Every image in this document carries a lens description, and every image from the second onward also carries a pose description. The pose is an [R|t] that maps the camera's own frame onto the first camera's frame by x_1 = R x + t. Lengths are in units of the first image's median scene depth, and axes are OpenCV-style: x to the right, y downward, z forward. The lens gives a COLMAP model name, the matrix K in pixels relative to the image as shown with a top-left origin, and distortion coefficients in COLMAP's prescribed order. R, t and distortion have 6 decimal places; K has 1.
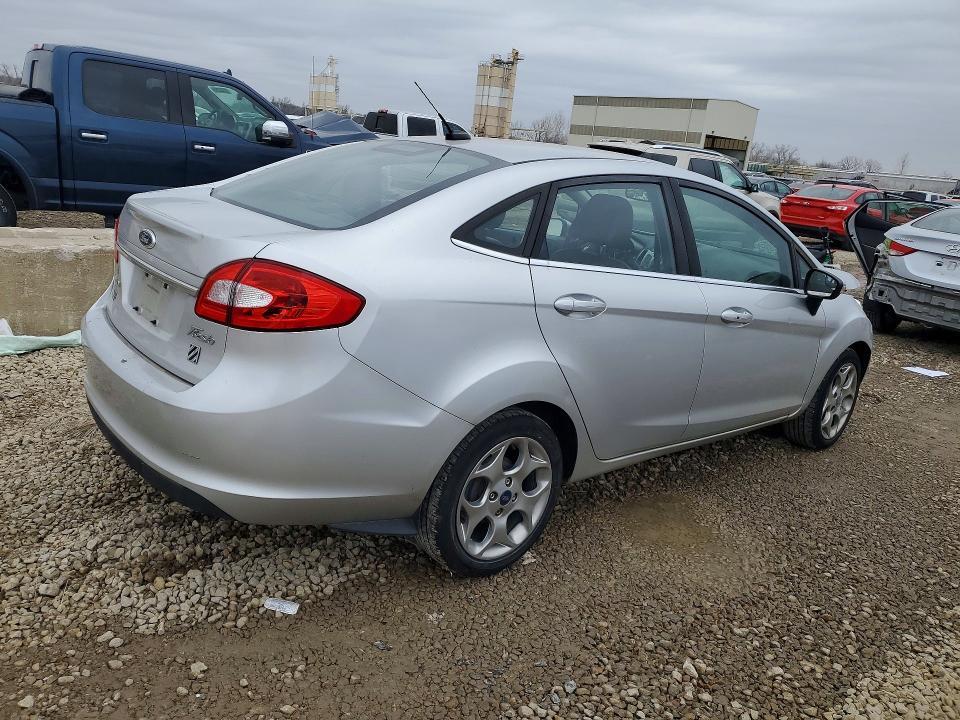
lens RADIAL K [[747.0, 0, 475.8], [0, 747.0, 356.2], [0, 0, 1]] dist [0.001937, -0.013708]
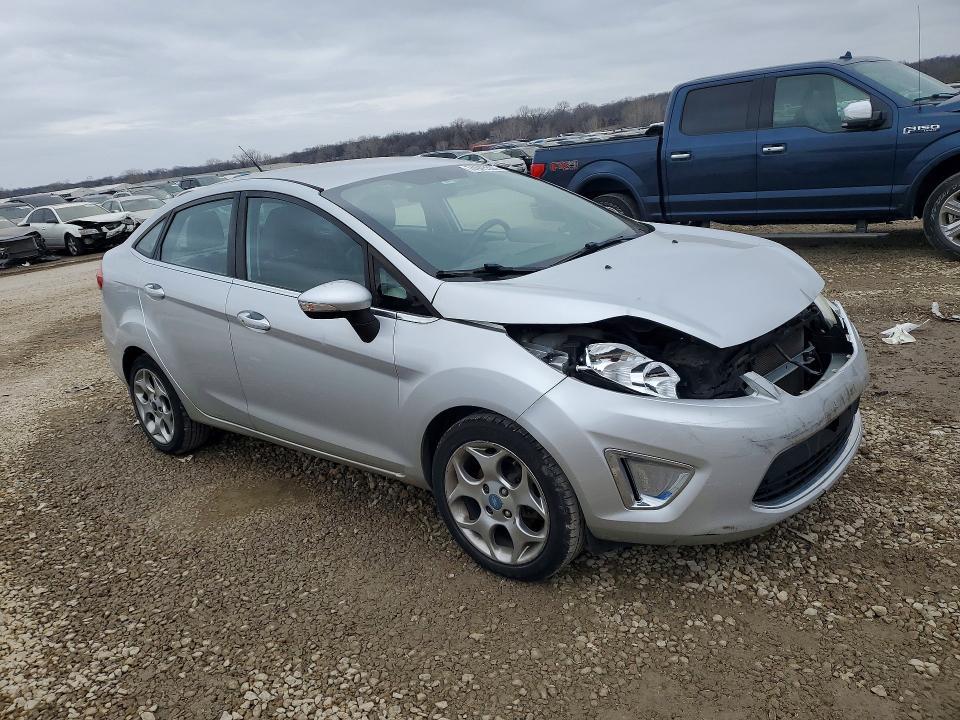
lens RADIAL K [[747.0, 0, 475.8], [0, 747.0, 356.2], [0, 0, 1]] dist [0.001937, -0.013708]
pose [[0.100404, 0.132124, -0.986135, 0.684252], [-0.130654, 0.984311, 0.118577, -0.081498], [0.986331, 0.116937, 0.116091, 0.585111]]
